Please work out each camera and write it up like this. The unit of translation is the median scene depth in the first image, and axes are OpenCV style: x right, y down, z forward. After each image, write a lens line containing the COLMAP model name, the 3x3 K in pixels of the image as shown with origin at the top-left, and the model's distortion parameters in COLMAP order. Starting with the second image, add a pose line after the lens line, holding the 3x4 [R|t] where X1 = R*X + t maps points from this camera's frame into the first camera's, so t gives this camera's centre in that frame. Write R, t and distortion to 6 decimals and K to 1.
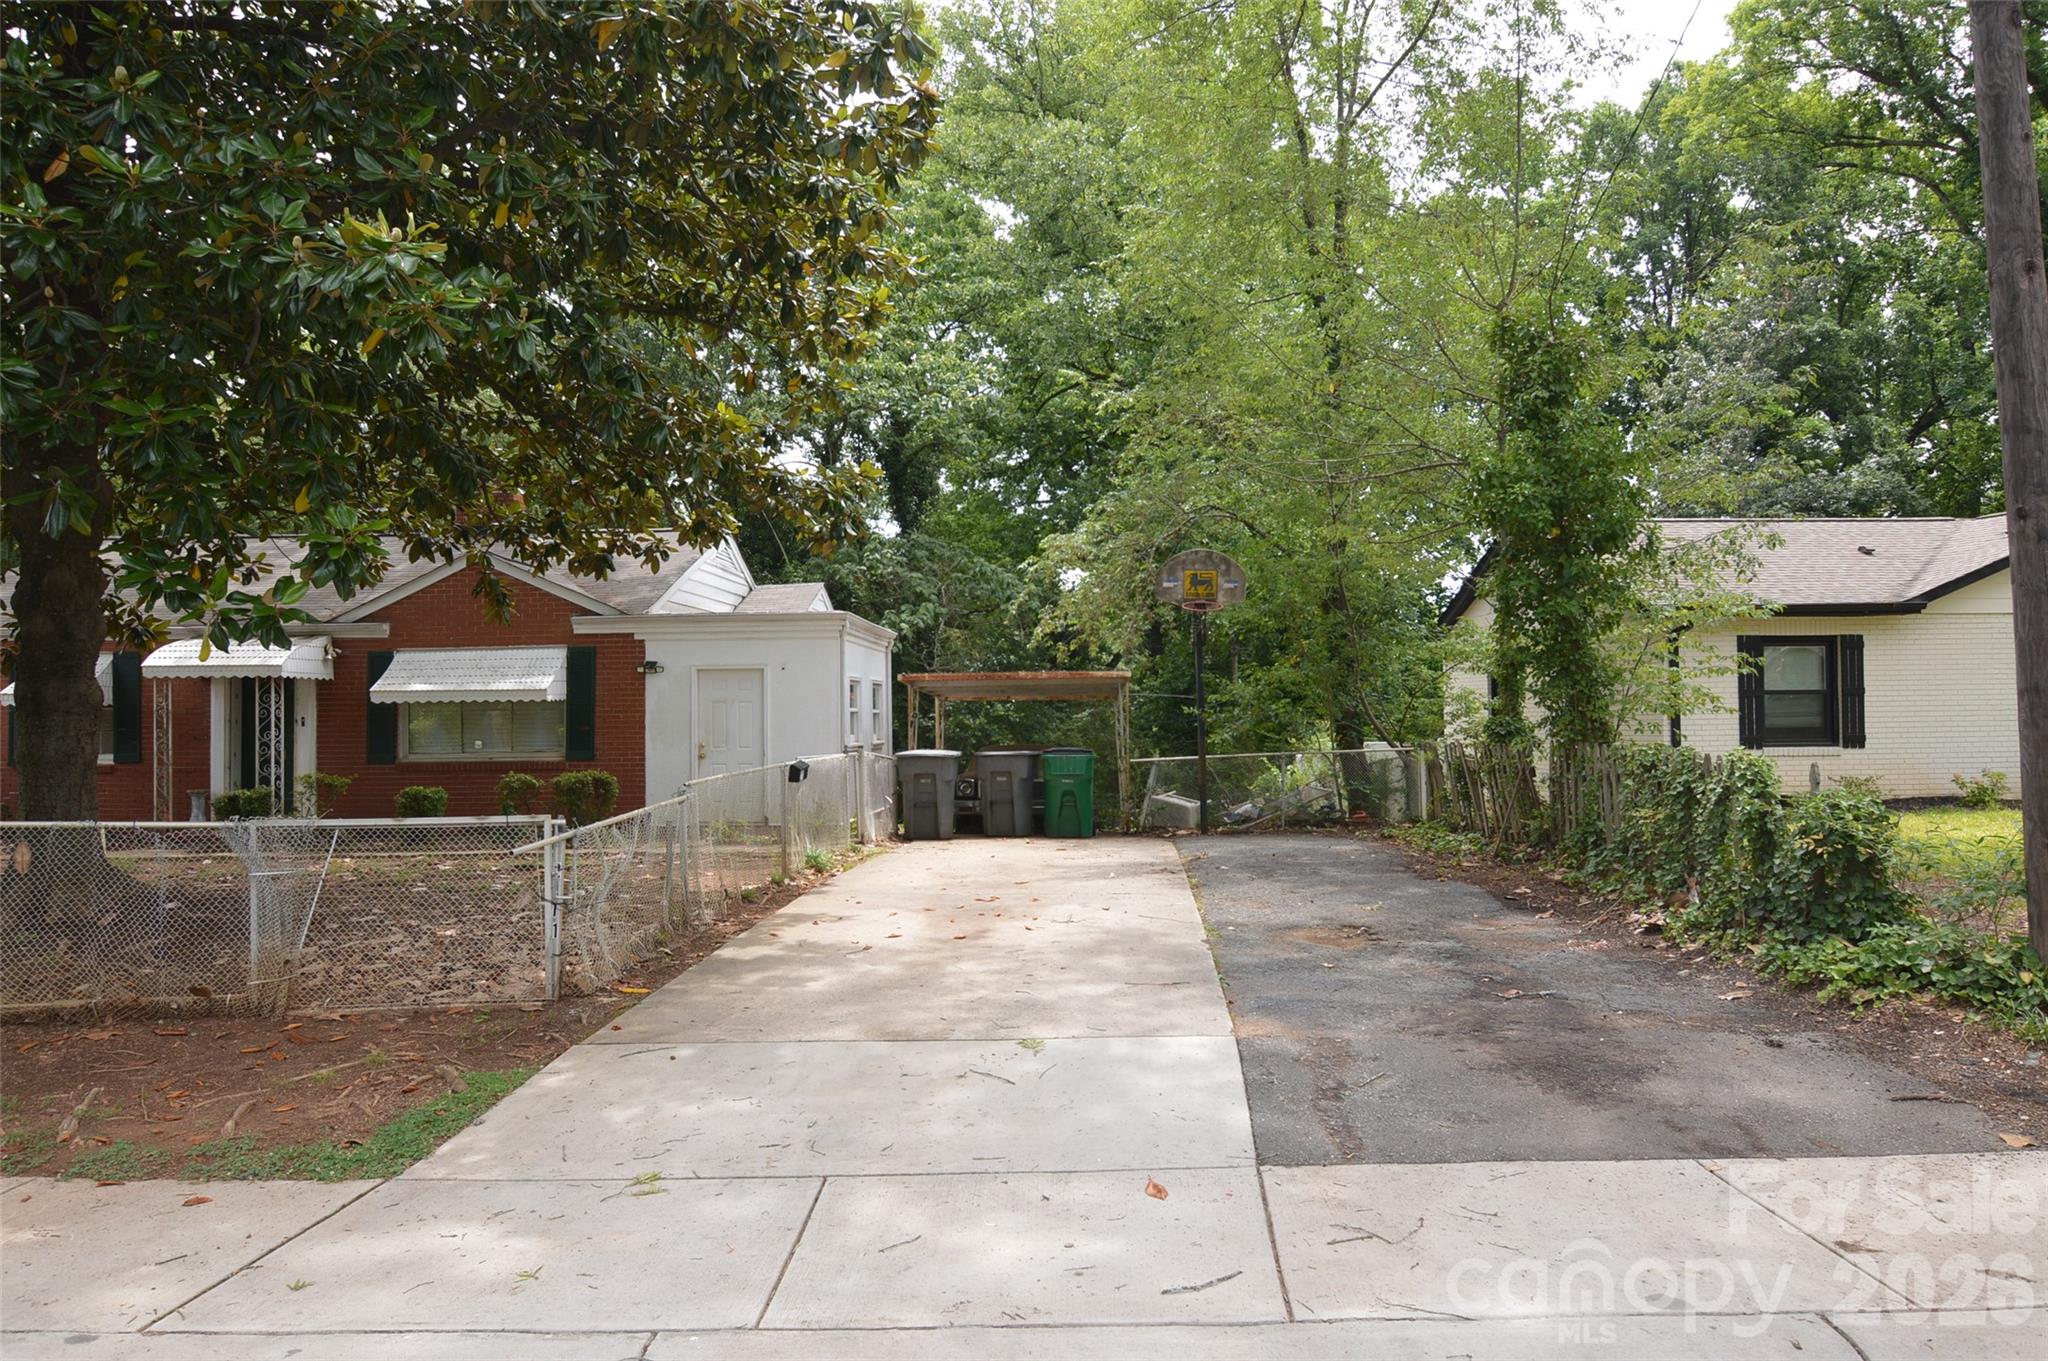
lens RADIAL K [[1421.9, 0, 1017.8], [0, 1421.9, 688.2], [0, 0, 1]] dist [0.008896, -0.024165]
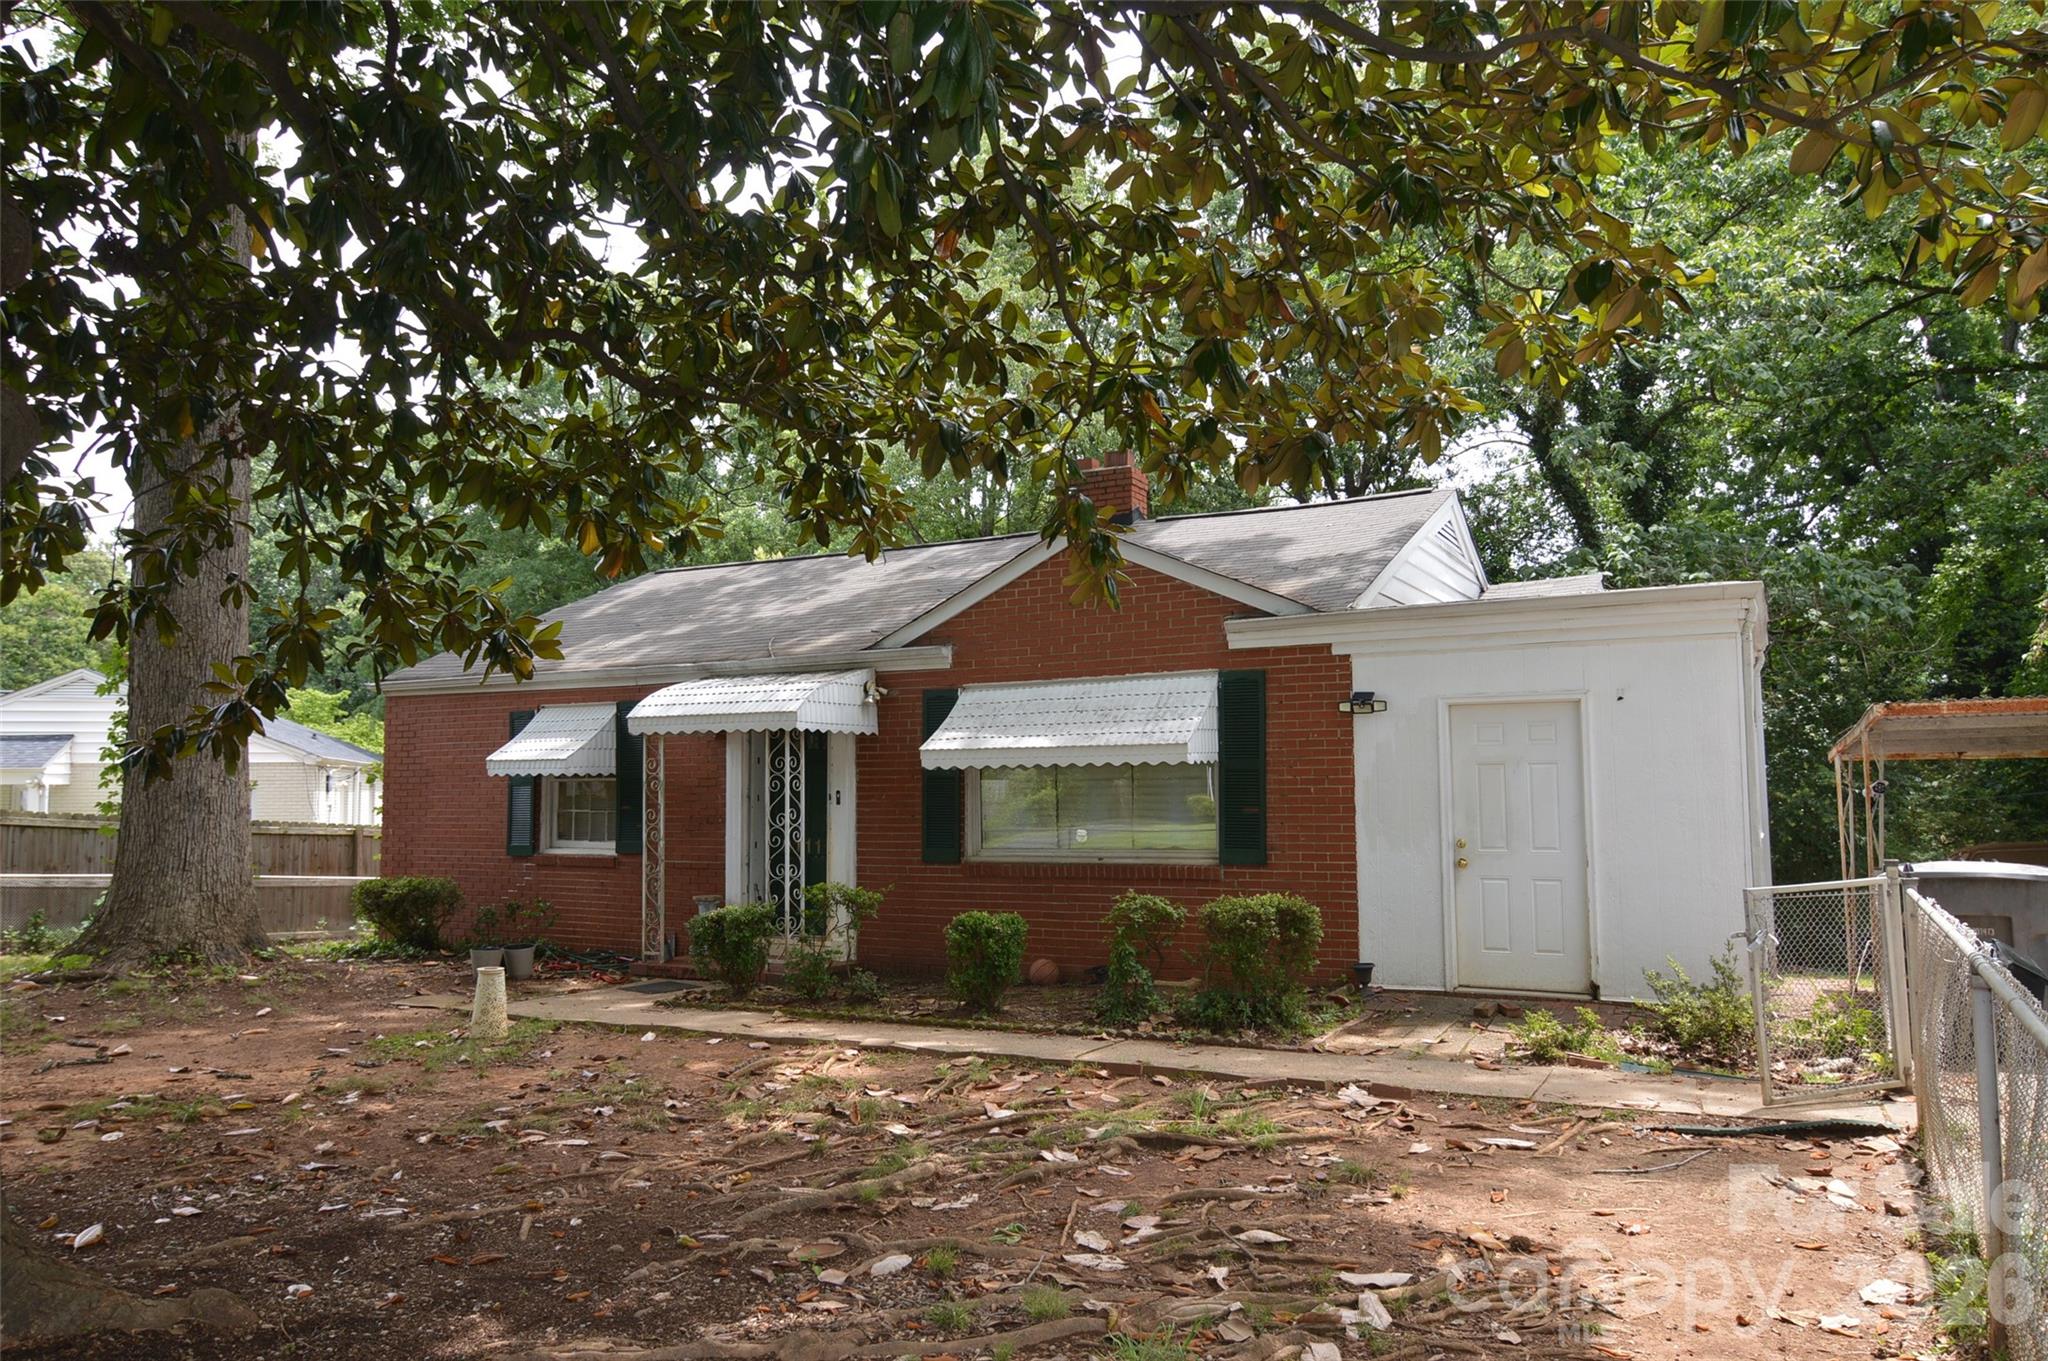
lens RADIAL K [[1421.9, 0, 1016.3], [0, 1421.9, 687.2], [0, 0, 1]] dist [0.008896, -0.024165]
pose [[0.909570, -0.030163, -0.414454, -0.154053], [0.010214, 0.998684, -0.050265, 0.006364], [0.415425, 0.041486, 0.908681, 0.444767]]
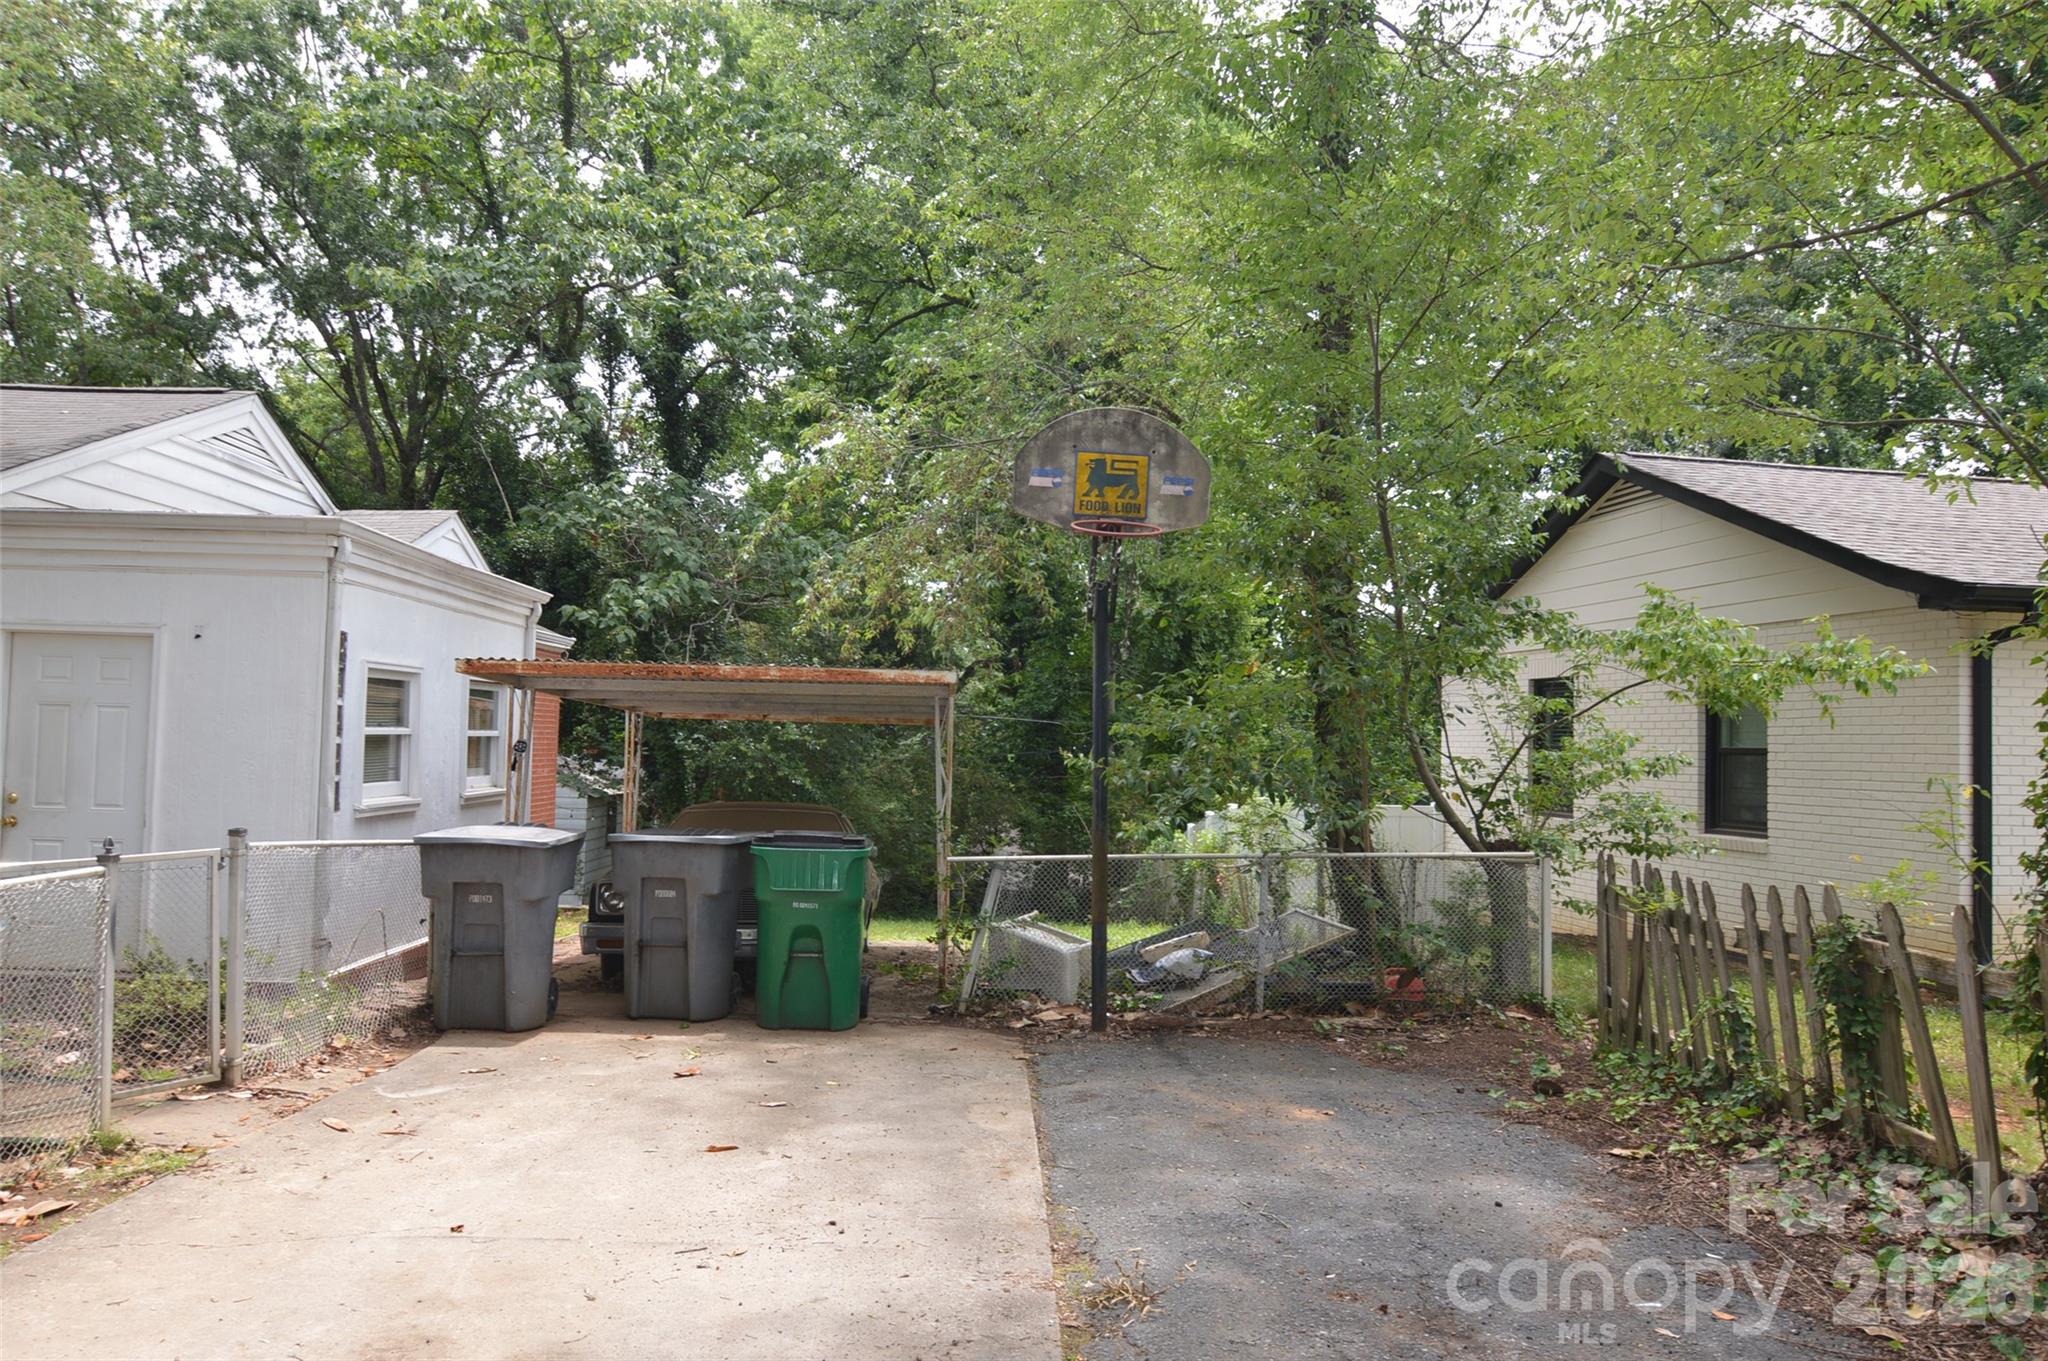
lens RADIAL K [[1421.9, 0, 1019.0], [0, 1421.9, 685.6], [0, 0, 1]] dist [0.008896, -0.024165]
pose [[0.994408, 0.038547, 0.098321, 0.054863], [-0.036950, 0.999155, -0.018014, 0.000546], [-0.098933, 0.014281, 0.994992, 0.532407]]
